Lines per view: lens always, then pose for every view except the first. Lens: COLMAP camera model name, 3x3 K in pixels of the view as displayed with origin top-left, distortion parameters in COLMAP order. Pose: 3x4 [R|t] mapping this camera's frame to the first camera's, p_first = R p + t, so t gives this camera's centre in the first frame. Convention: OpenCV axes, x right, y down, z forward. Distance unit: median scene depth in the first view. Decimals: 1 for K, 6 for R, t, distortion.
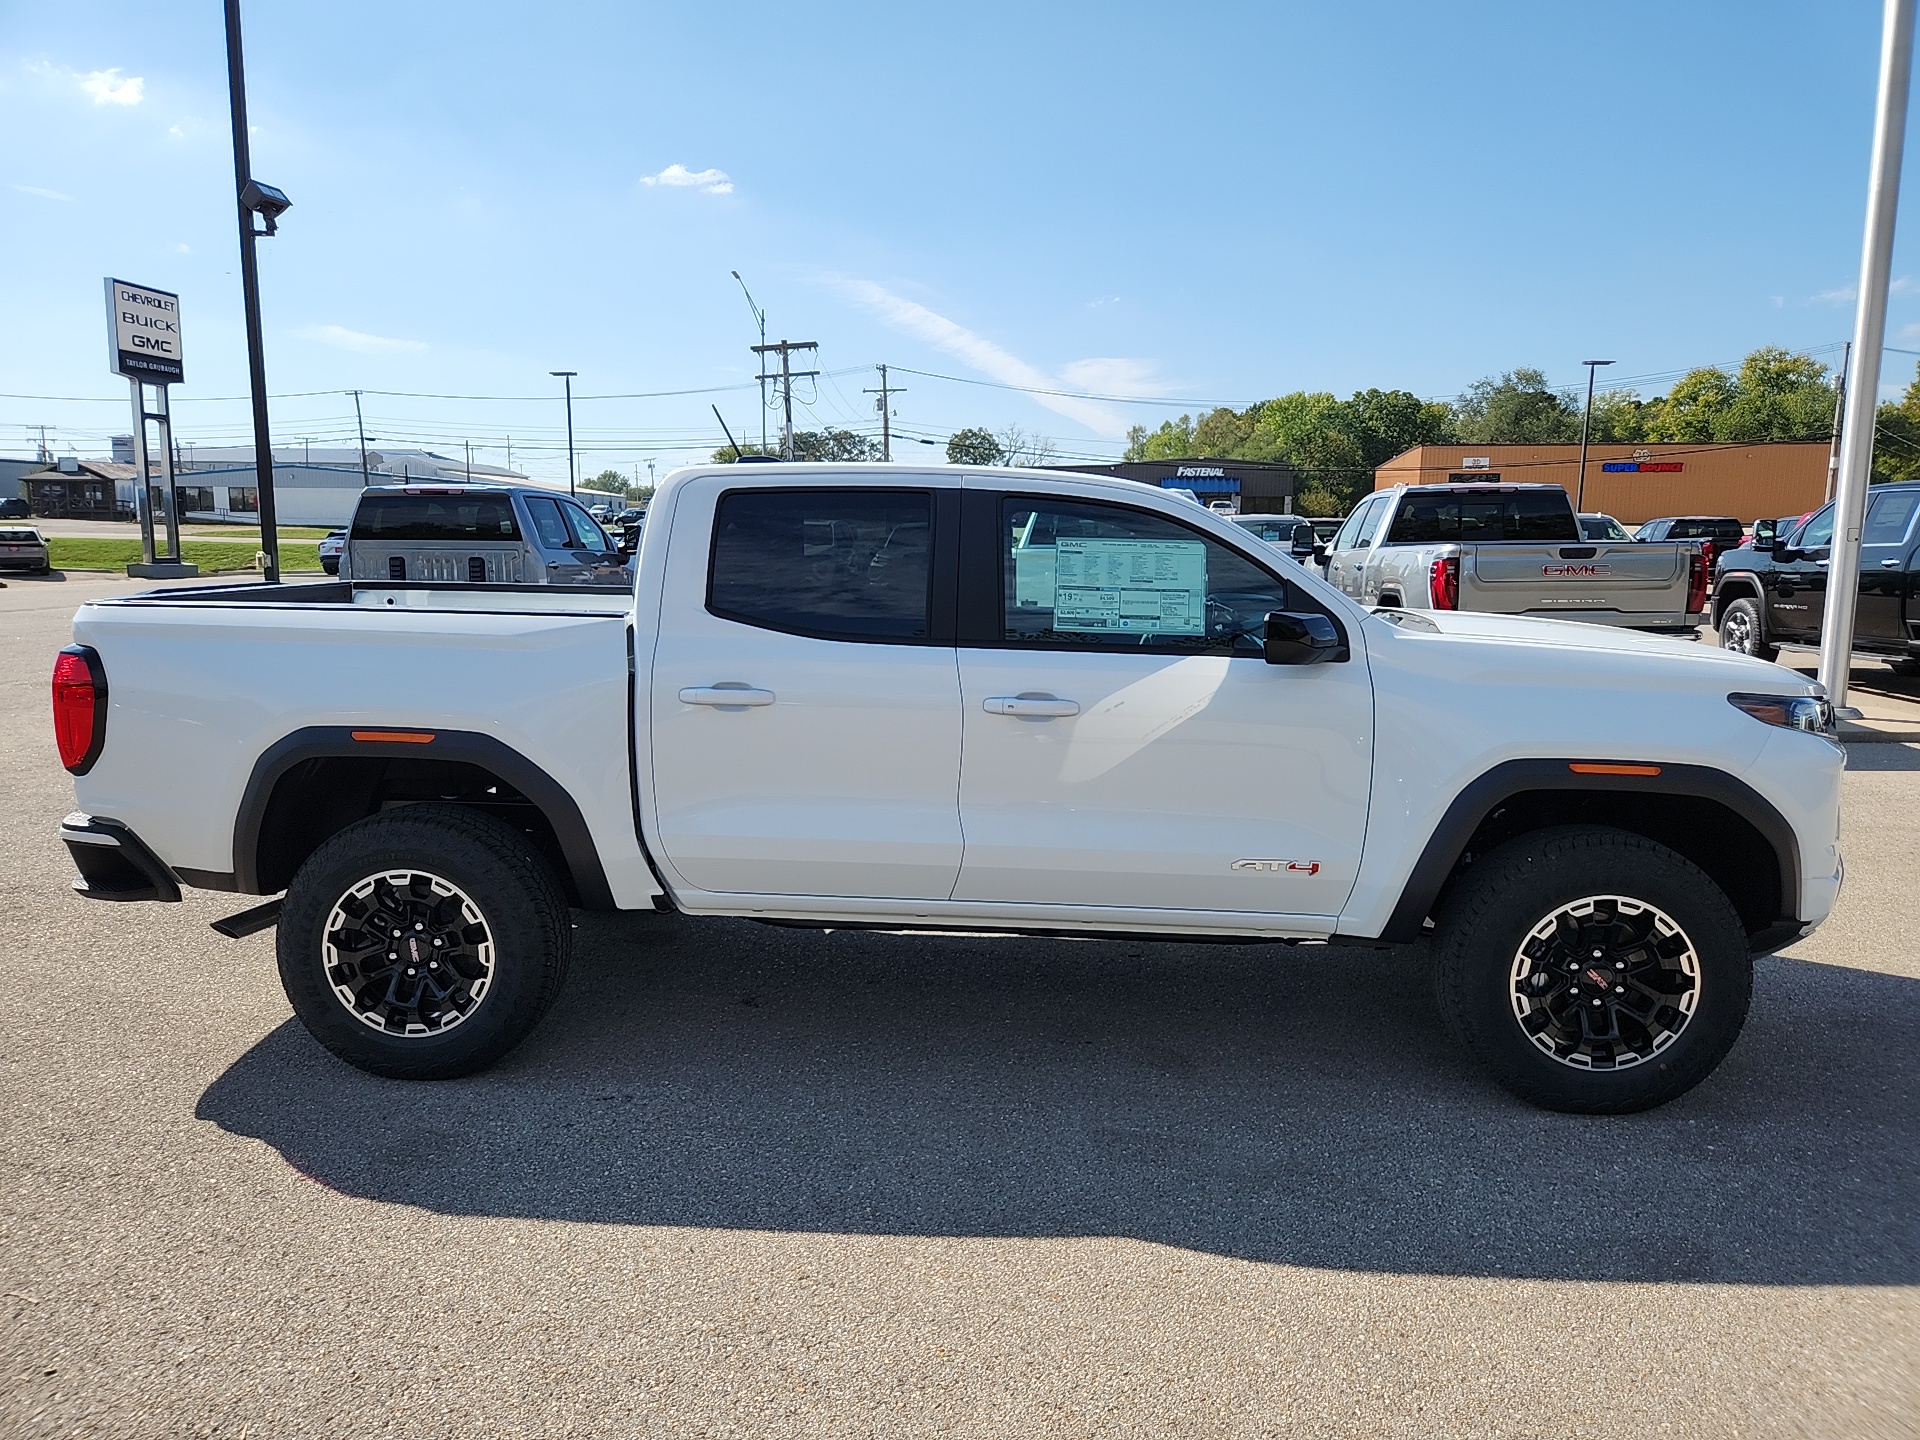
lens RADIAL K [[1286.6, 0, 945.7], [0, 1286.6, 718.5], [0, 0, 1]] dist [0.064881, -0.056223]
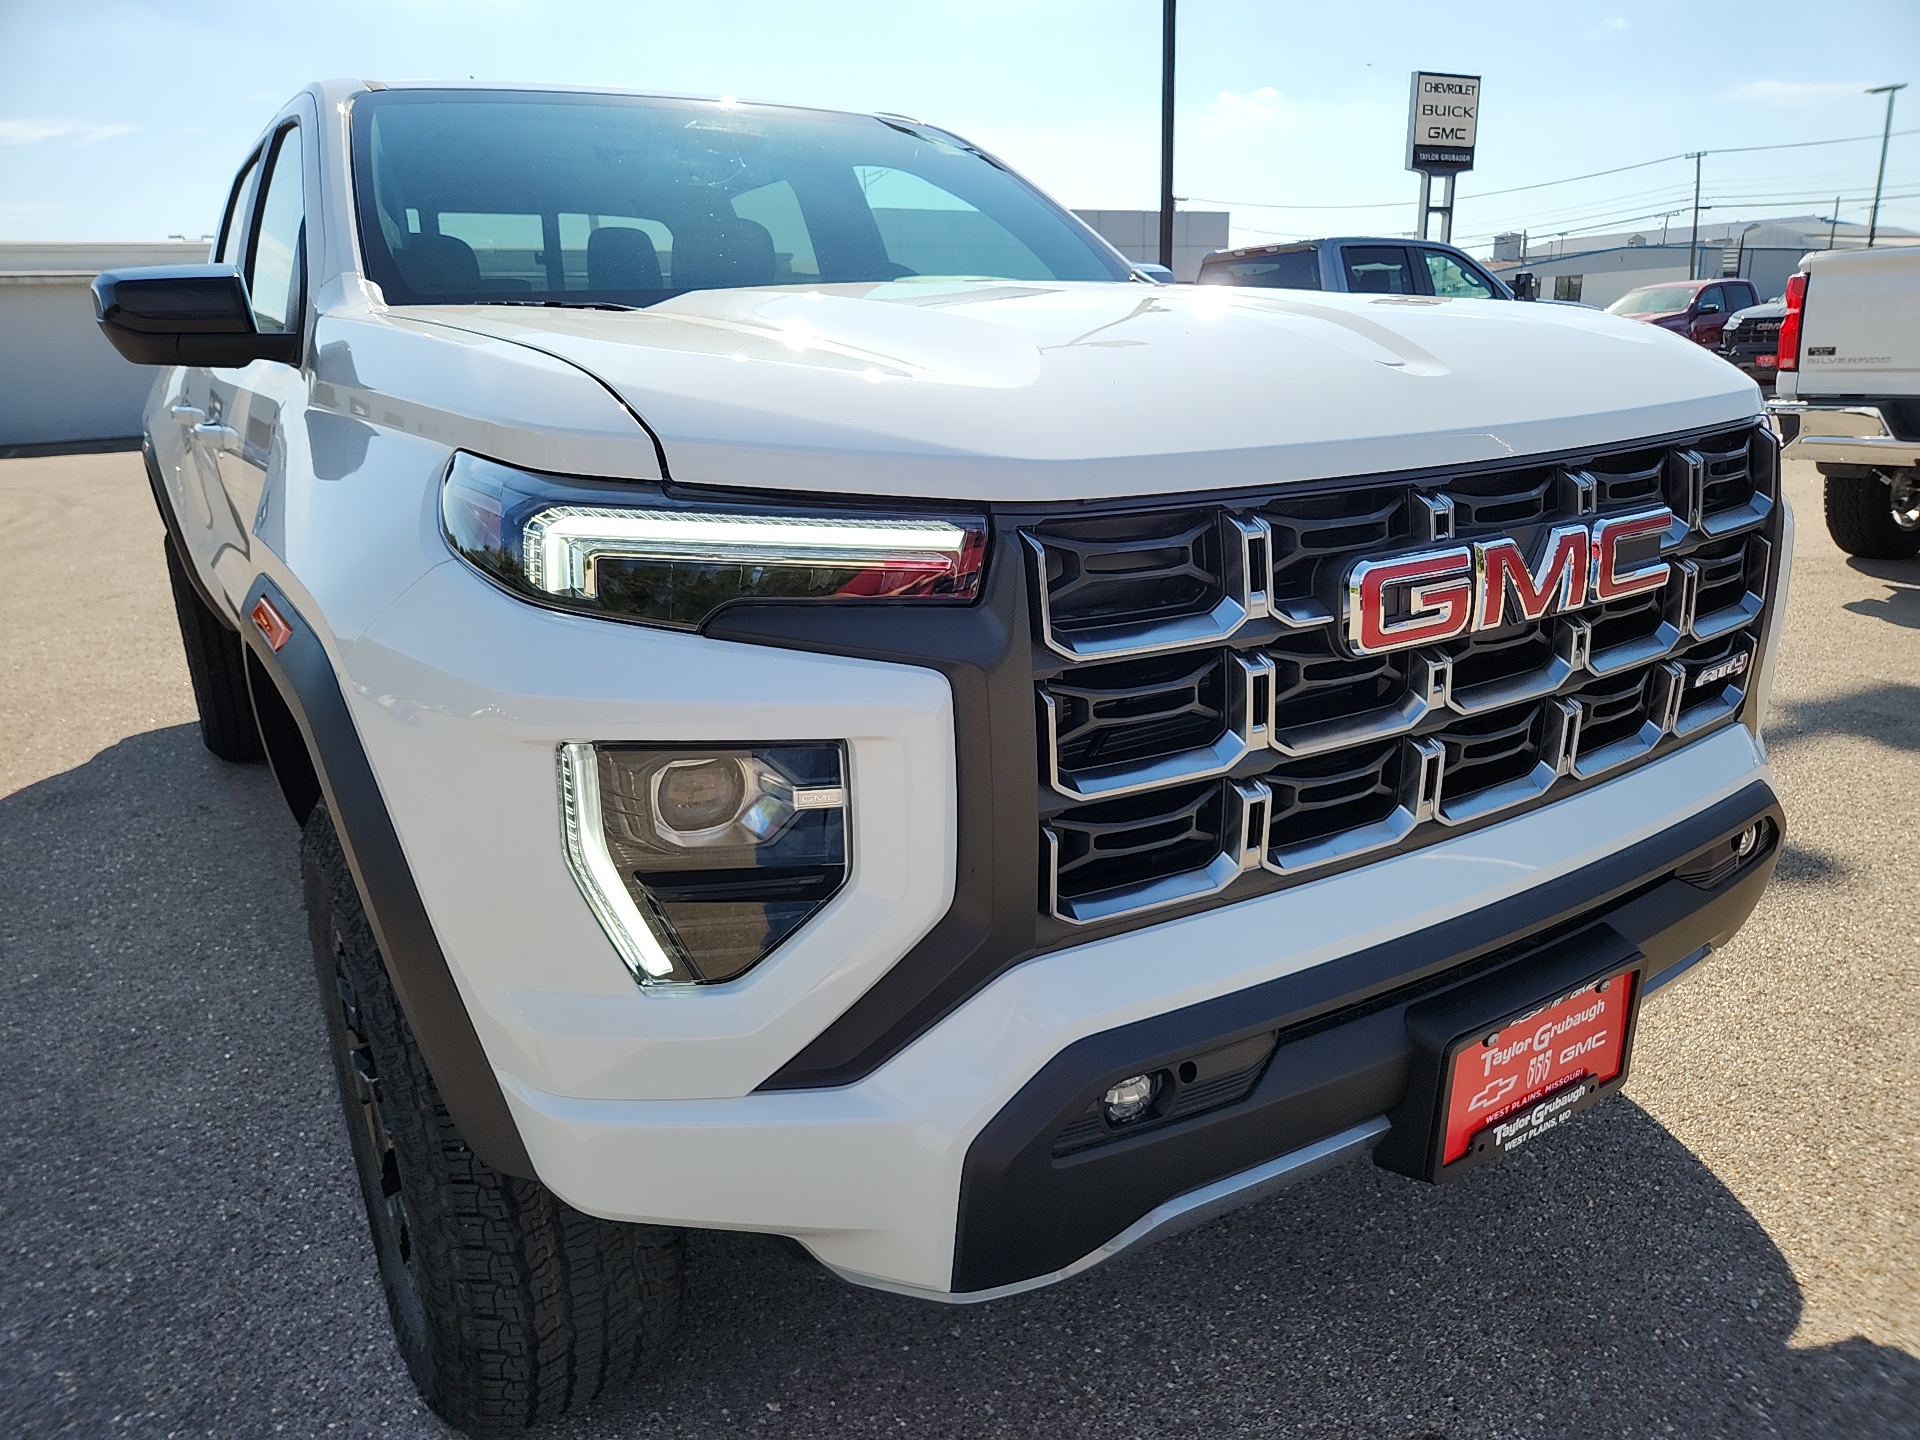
lens RADIAL K [[1286.6, 0, 956.8], [0, 1286.6, 736.1], [0, 0, 1]] dist [0.064881, -0.056223]
pose [[0.581713, 0.207038, -0.786604, 0.073408], [-0.076718, 0.976718, 0.200342, -0.001887], [0.809768, -0.056195, 0.584053, 0.070728]]
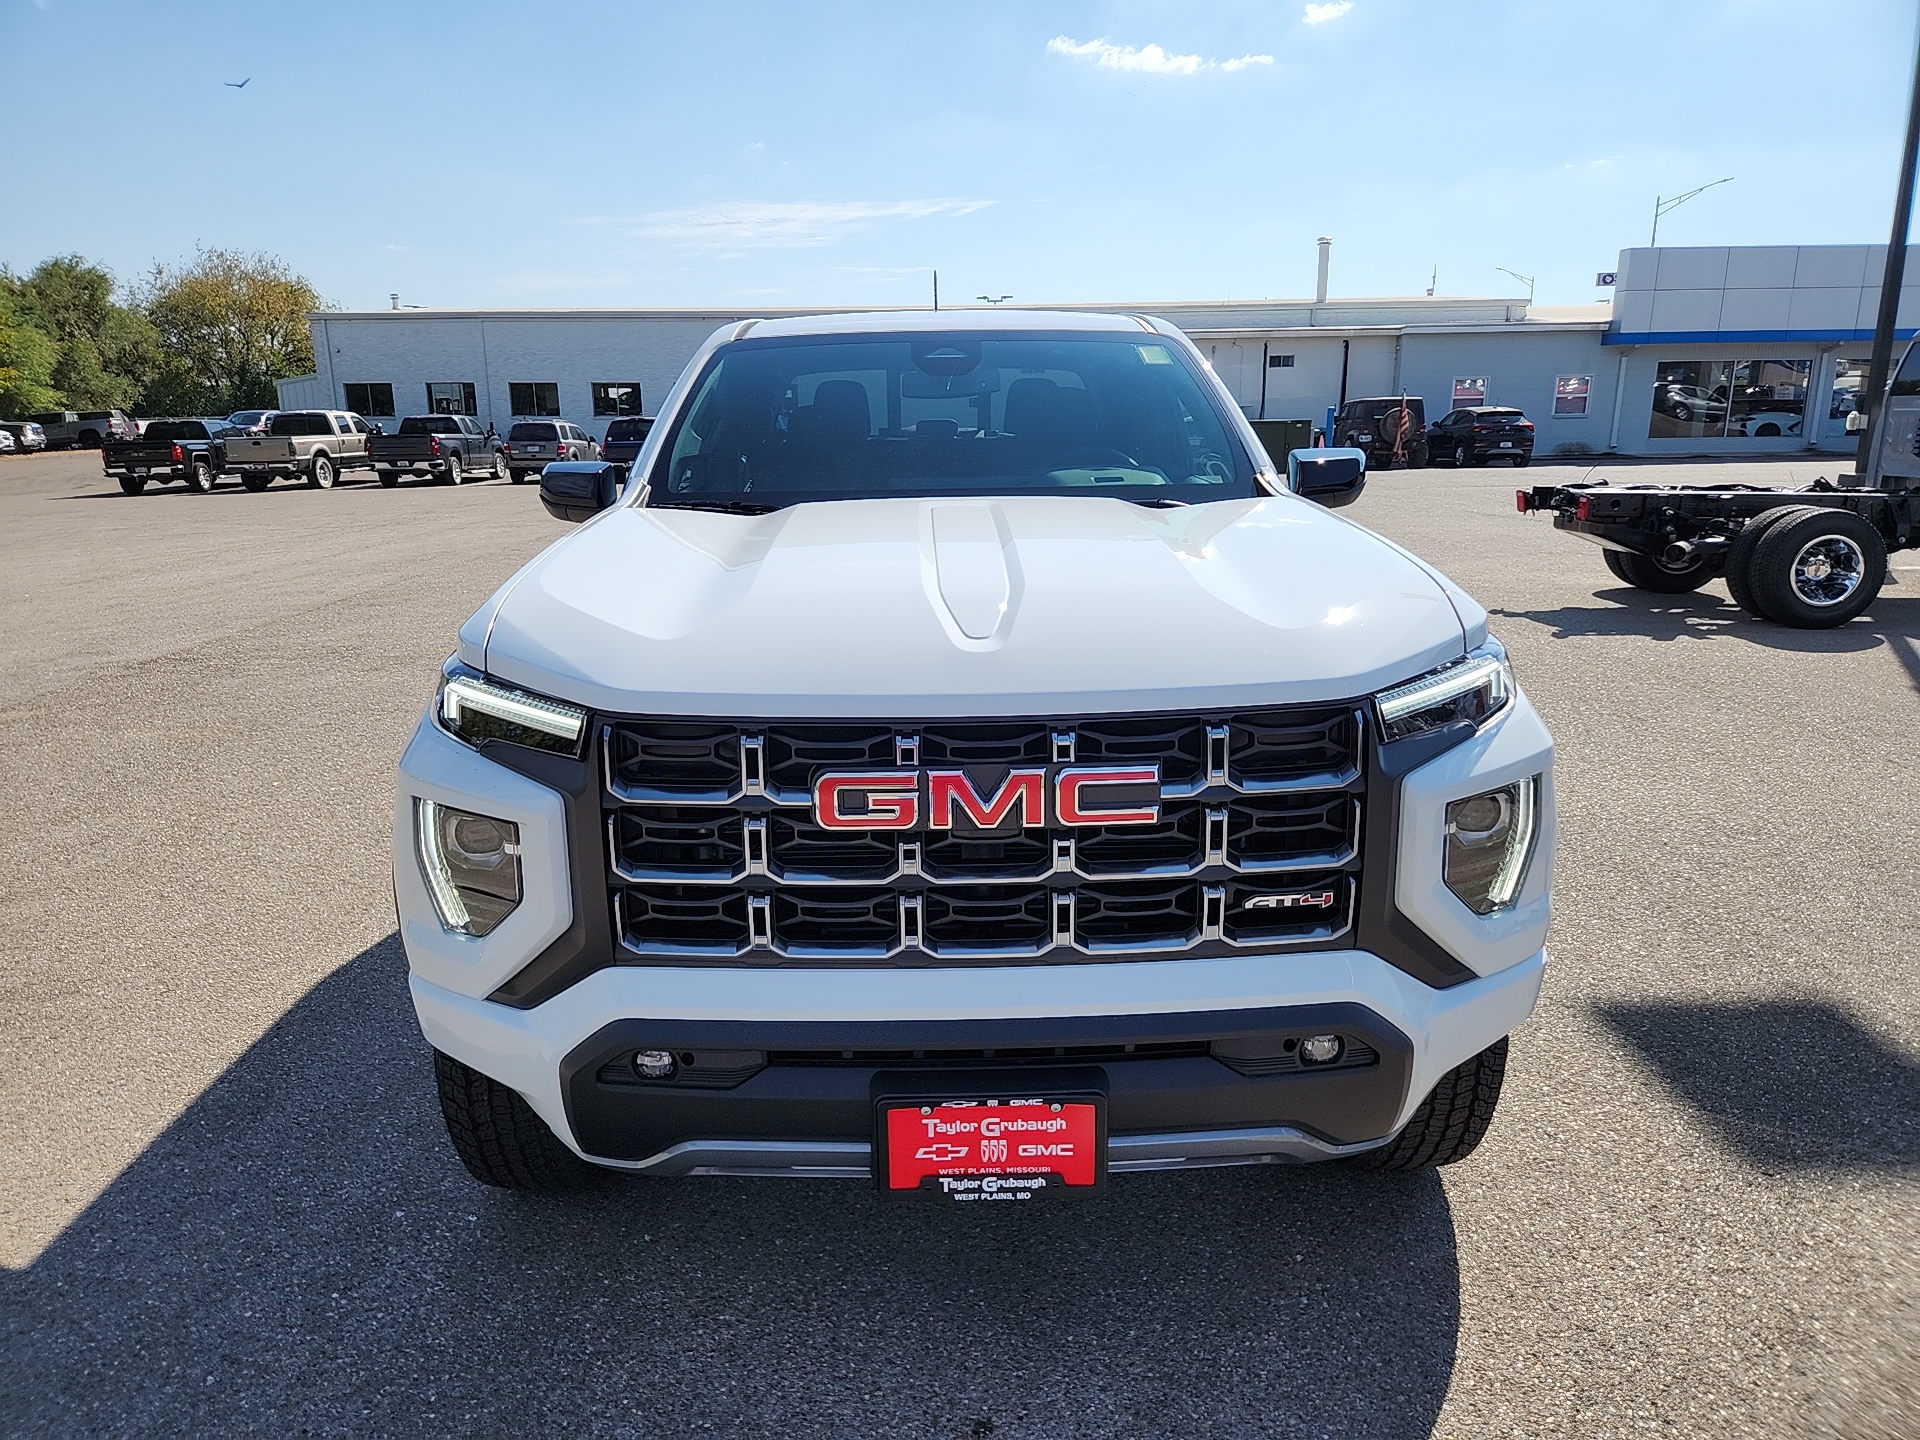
lens RADIAL K [[1286.6, 0, 946.1], [0, 1286.6, 724.0], [0, 0, 1]] dist [0.064881, -0.056223]
pose [[0.065394, 0.230950, -0.970766, 0.095162], [-0.129534, 0.966581, 0.221228, -0.011125], [0.989416, 0.111280, 0.093124, 0.091111]]
